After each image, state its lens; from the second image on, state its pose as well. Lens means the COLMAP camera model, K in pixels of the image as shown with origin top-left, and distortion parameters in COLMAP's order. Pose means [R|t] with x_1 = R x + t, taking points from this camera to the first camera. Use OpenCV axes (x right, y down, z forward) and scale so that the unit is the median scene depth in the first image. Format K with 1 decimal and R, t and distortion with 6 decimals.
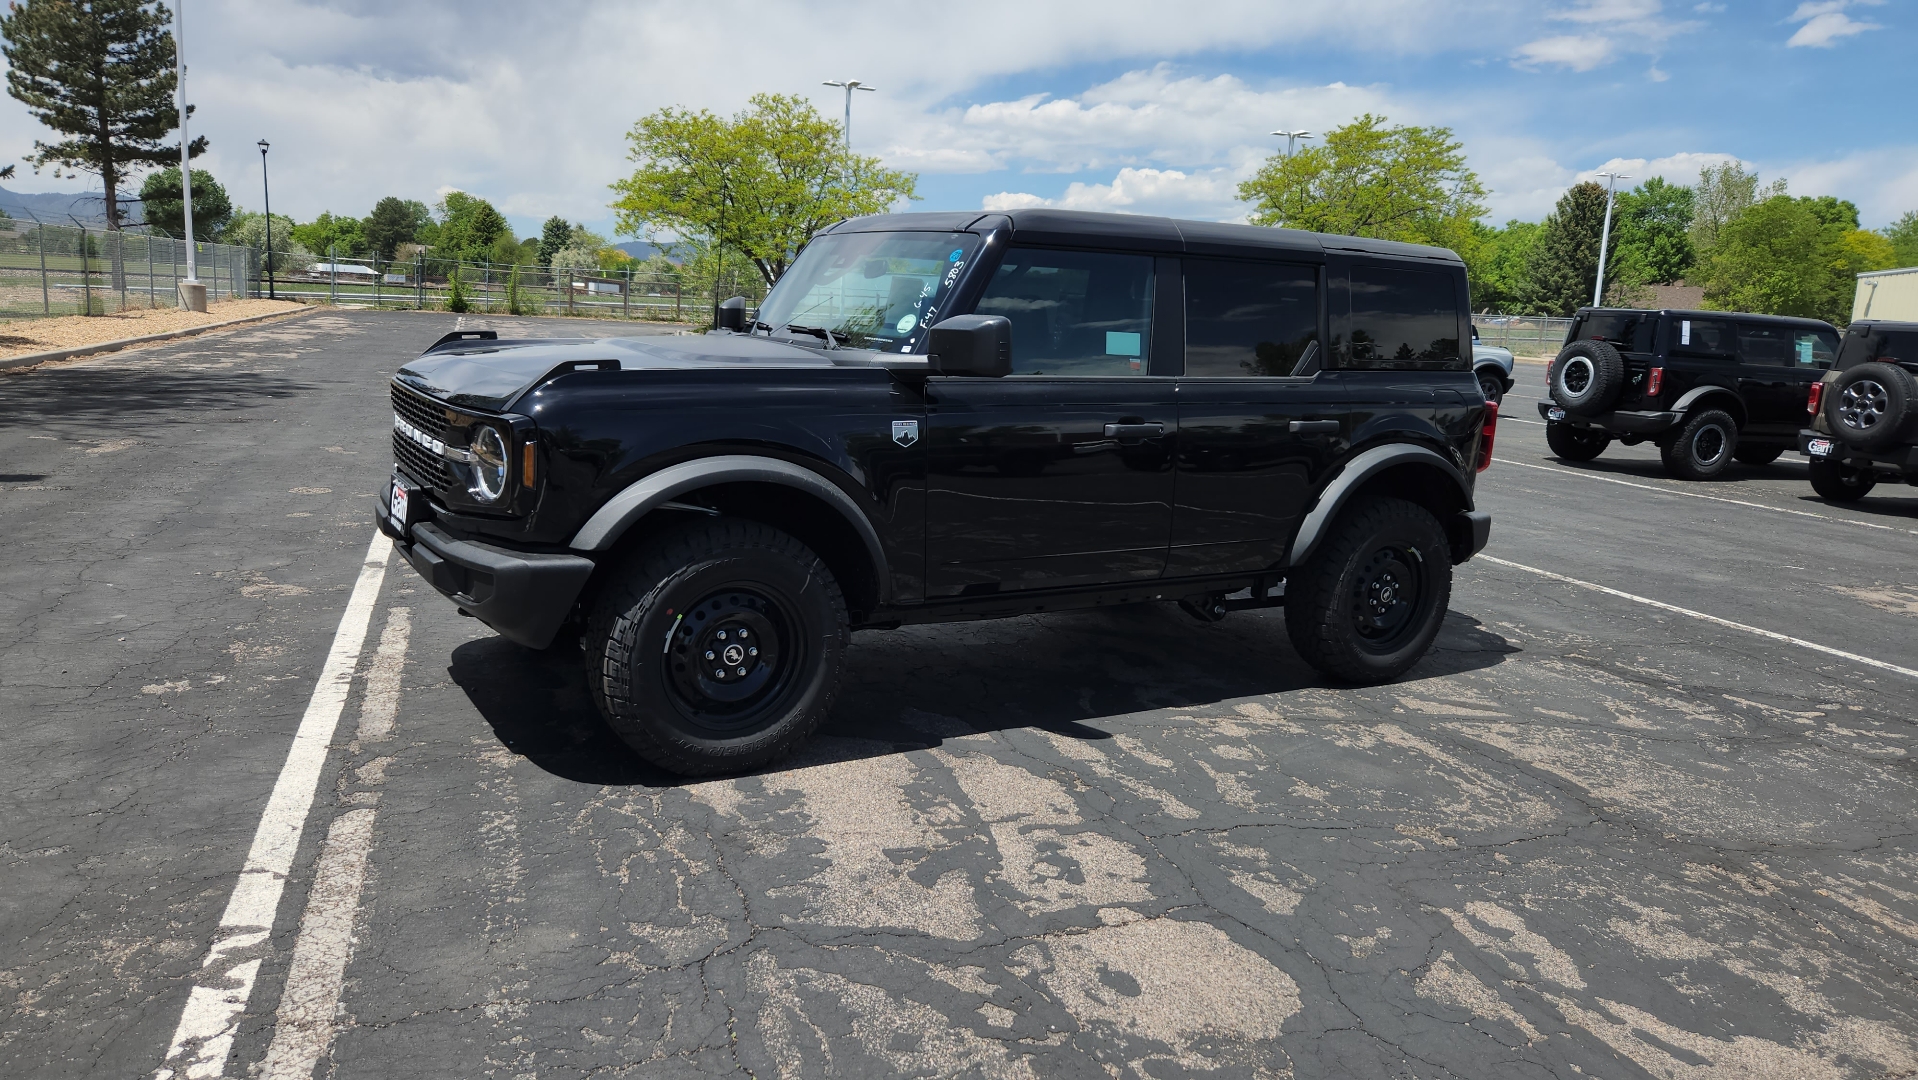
lens RADIAL K [[1286.9, 0, 933.8], [0, 1286.9, 535.8], [0, 0, 1]] dist [0.068161, -0.056352]
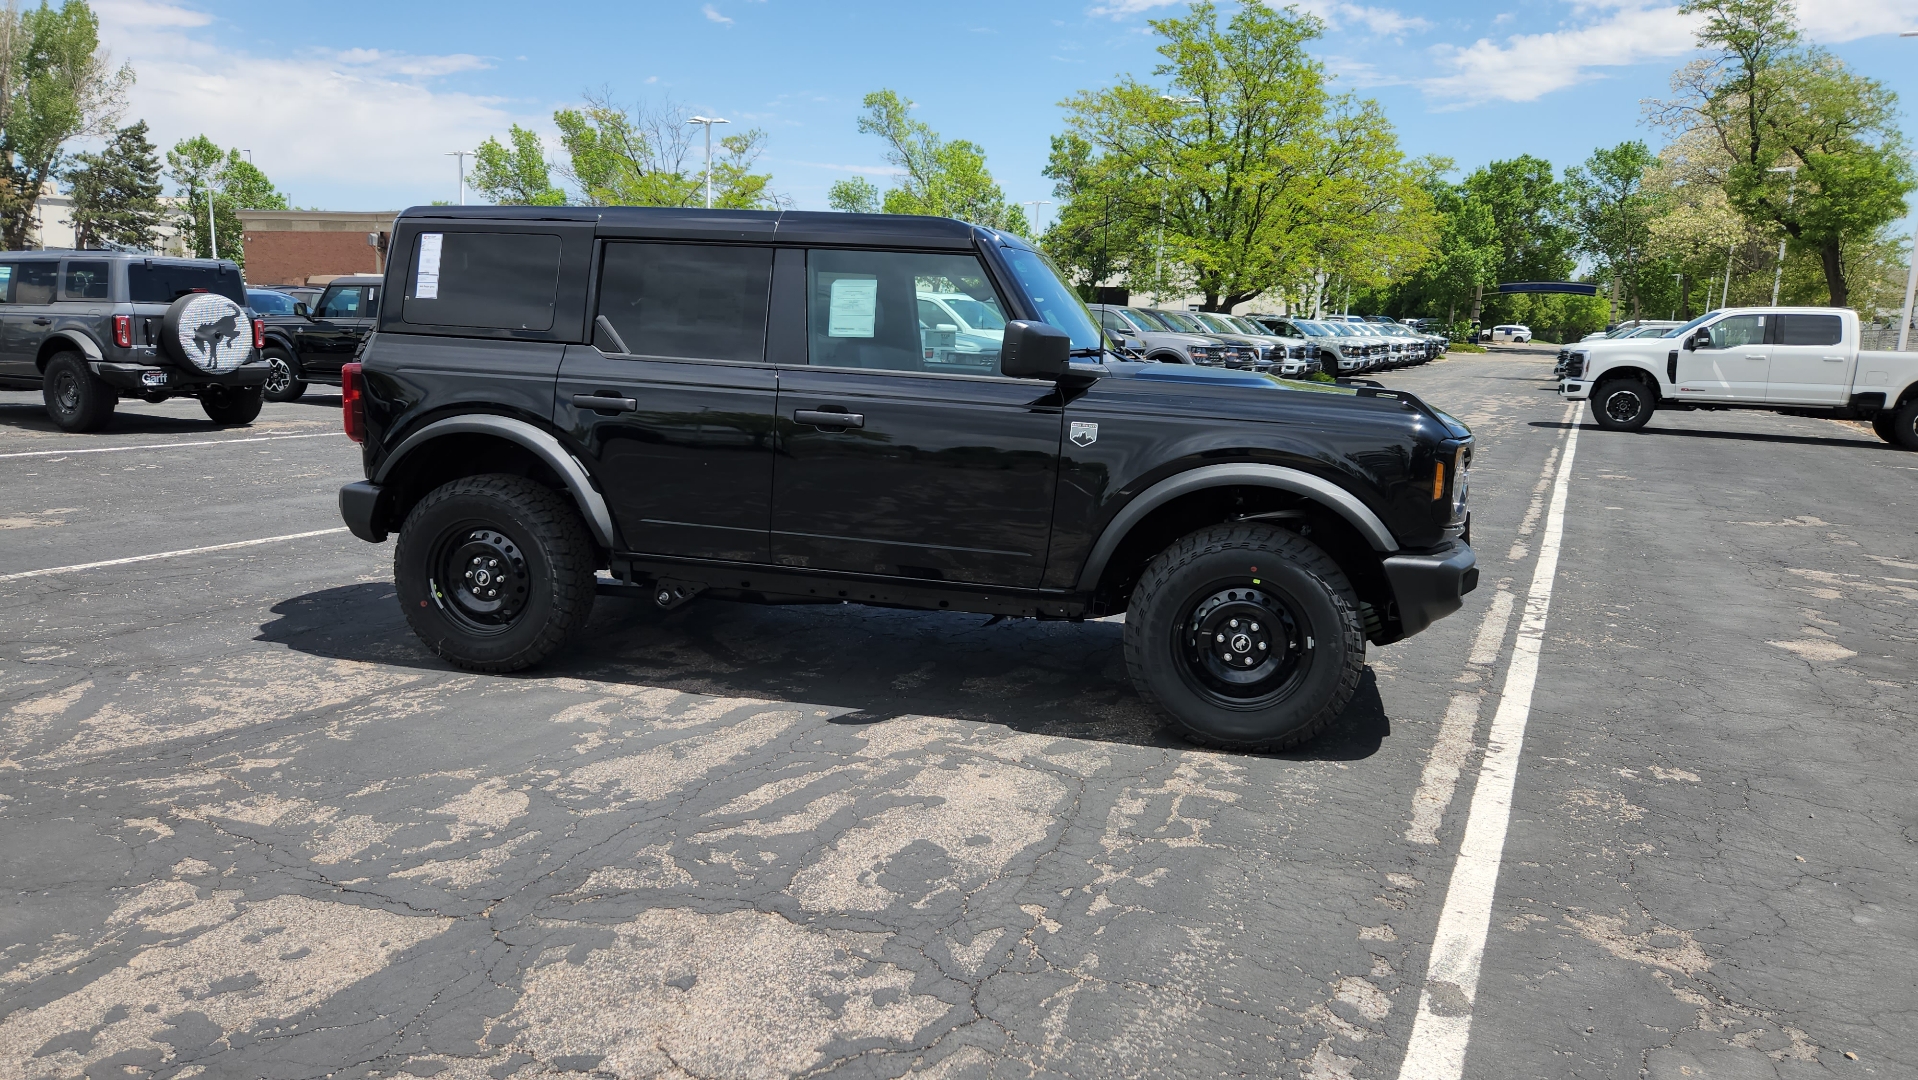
lens RADIAL K [[1286.6, 0, 927.9], [0, 1286.6, 532.1], [0, 0, 1]] dist [0.069351, -0.056291]
pose [[-0.689553, -0.192669, 0.698138, -0.639975], [0.053647, 0.947728, 0.314537, -0.296415], [-0.722246, 0.254342, -0.643172, 1.496864]]
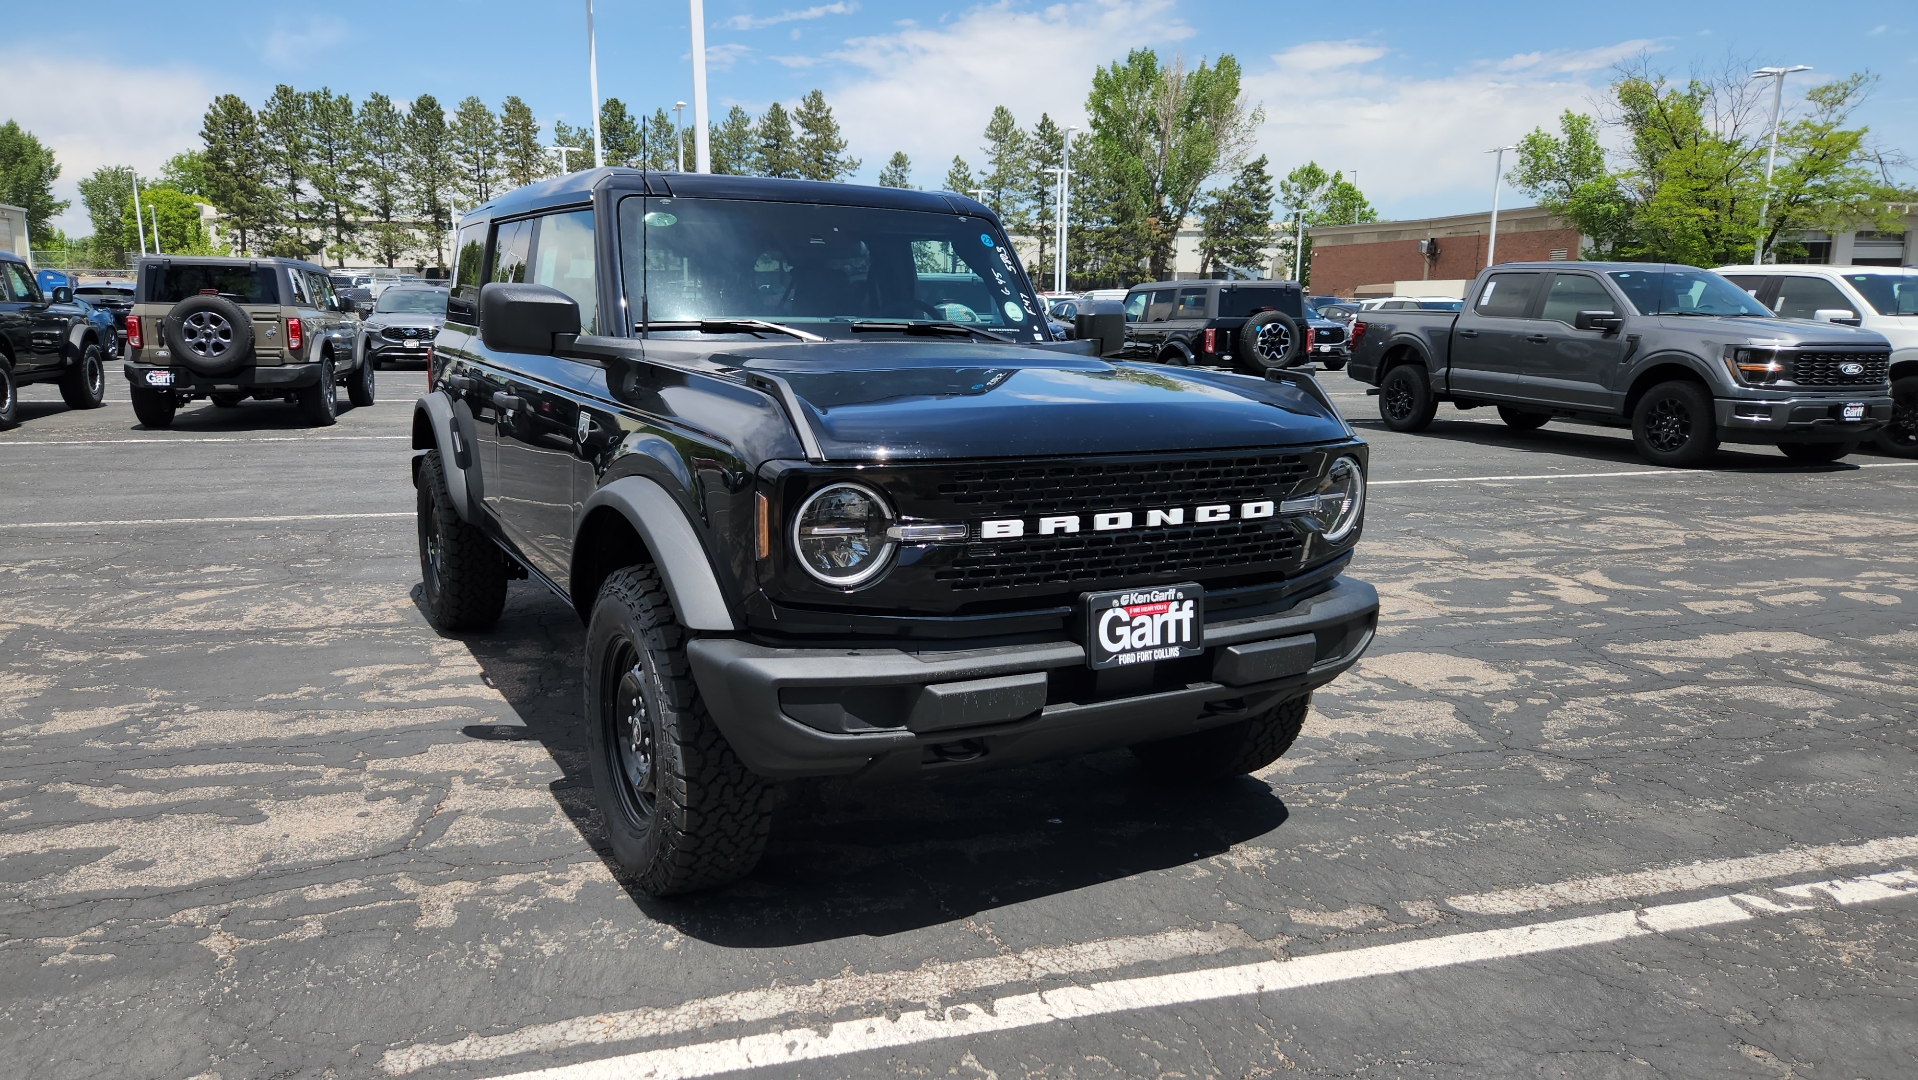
lens RADIAL K [[1286.9, 0, 916.8], [0, 1286.9, 539.8], [0, 0, 1]] dist [0.068161, -0.056352]
pose [[0.046037, -0.231726, 0.971691, -0.744899], [0.163703, 0.961322, 0.221498, -0.165941], [-0.985435, 0.148872, 0.082190, 0.743134]]
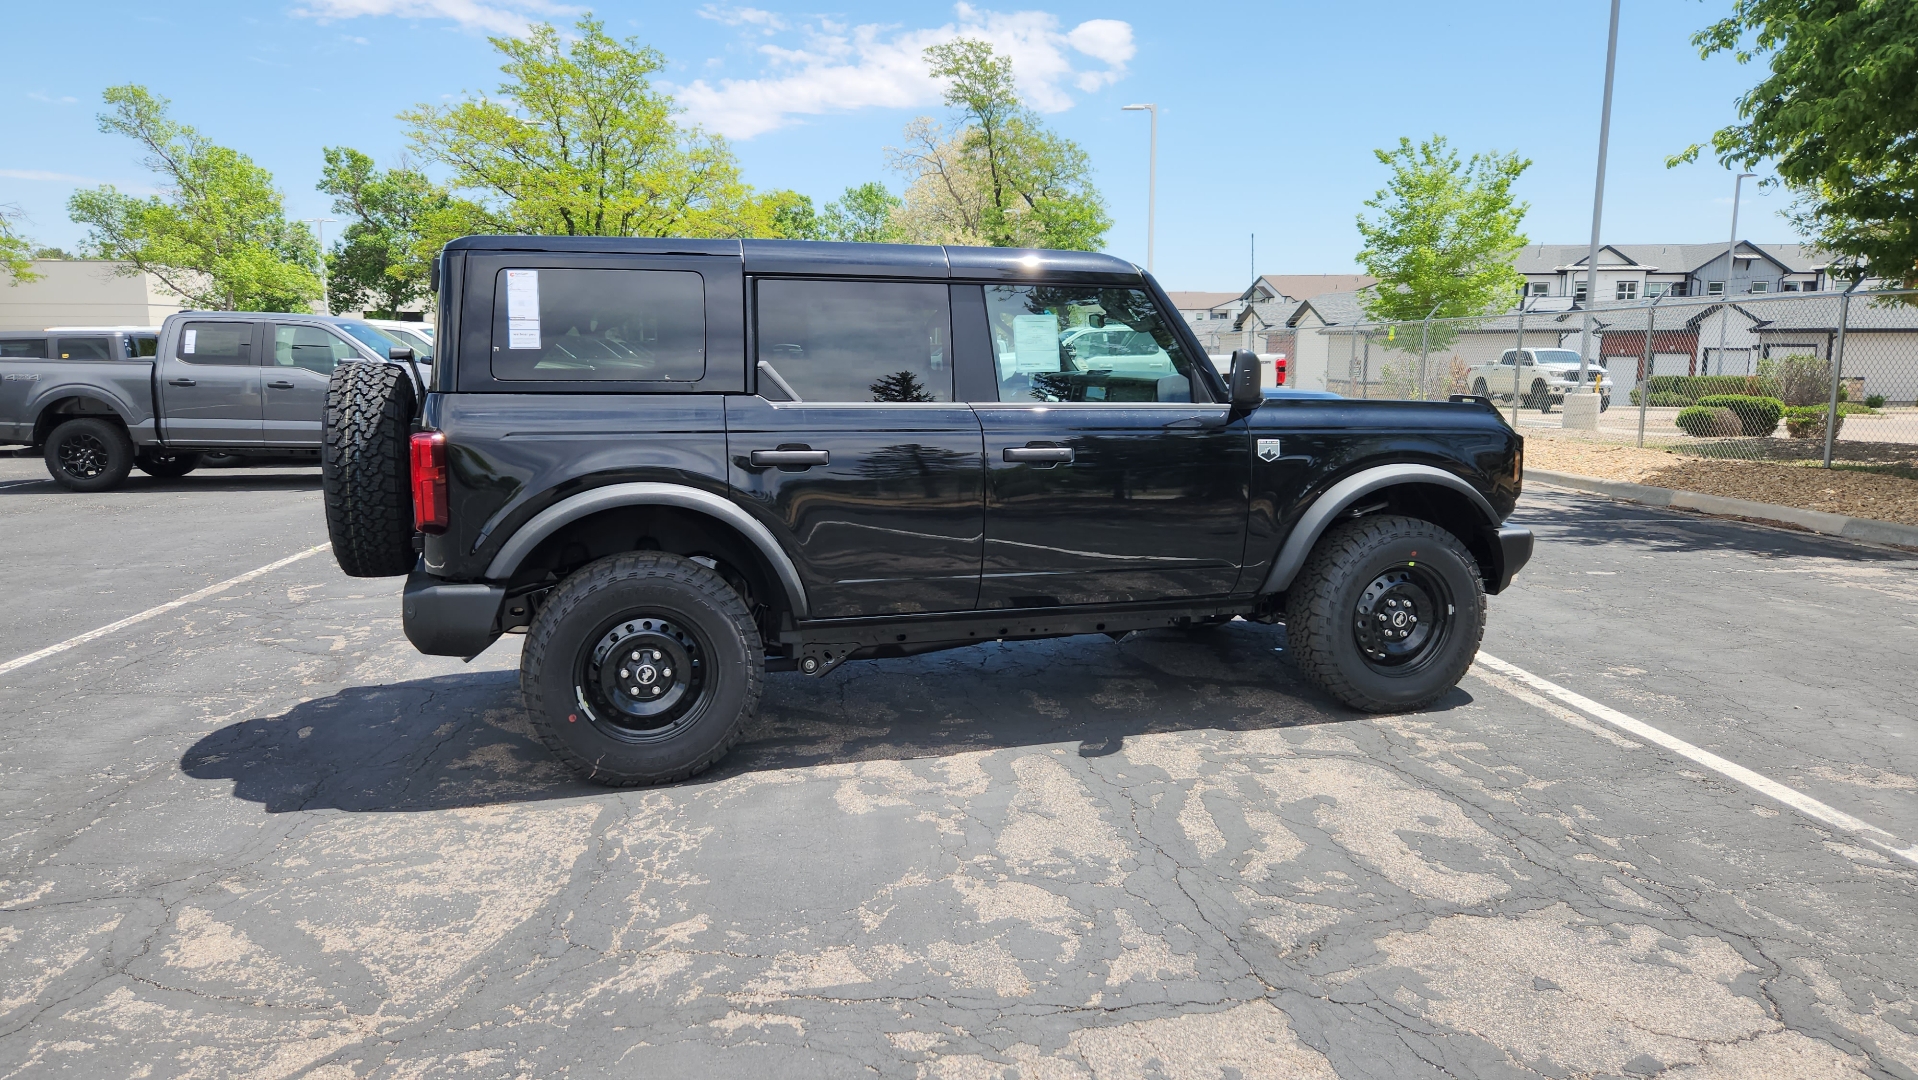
lens RADIAL K [[1286.9, 0, 927.1], [0, 1286.9, 526.7], [0, 0, 1]] dist [0.068161, -0.056352]
pose [[-0.965296, -0.085677, 0.246706, -0.164819], [-0.005871, 0.951535, 0.307484, -0.315448], [-0.261094, 0.295364, -0.919016, 1.764764]]
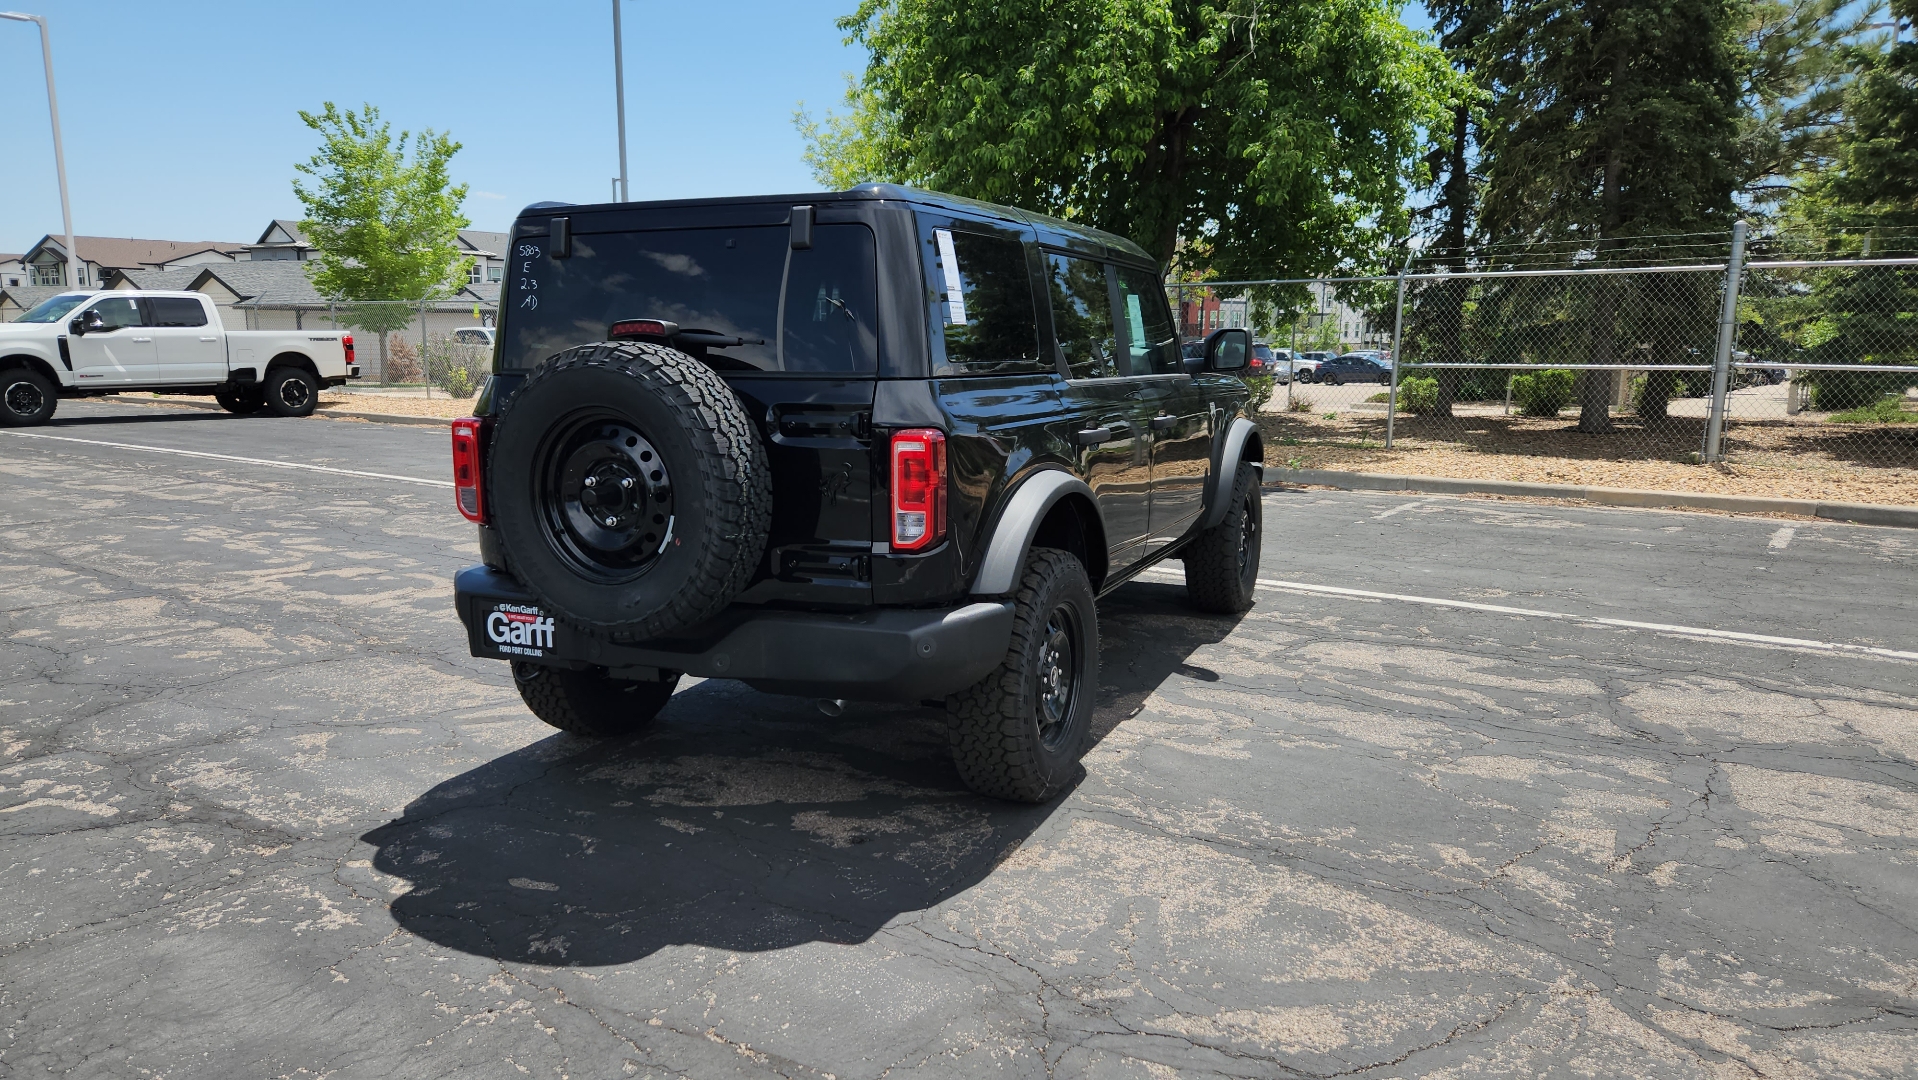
lens RADIAL K [[1286.9, 0, 929.8], [0, 1286.9, 546.1], [0, 0, 1]] dist [0.068161, -0.056352]
pose [[-0.826057, 0.037407, -0.562343, 0.590071], [-0.141073, 0.952306, 0.270577, -0.251281], [0.545644, 0.302843, -0.781382, 1.635279]]
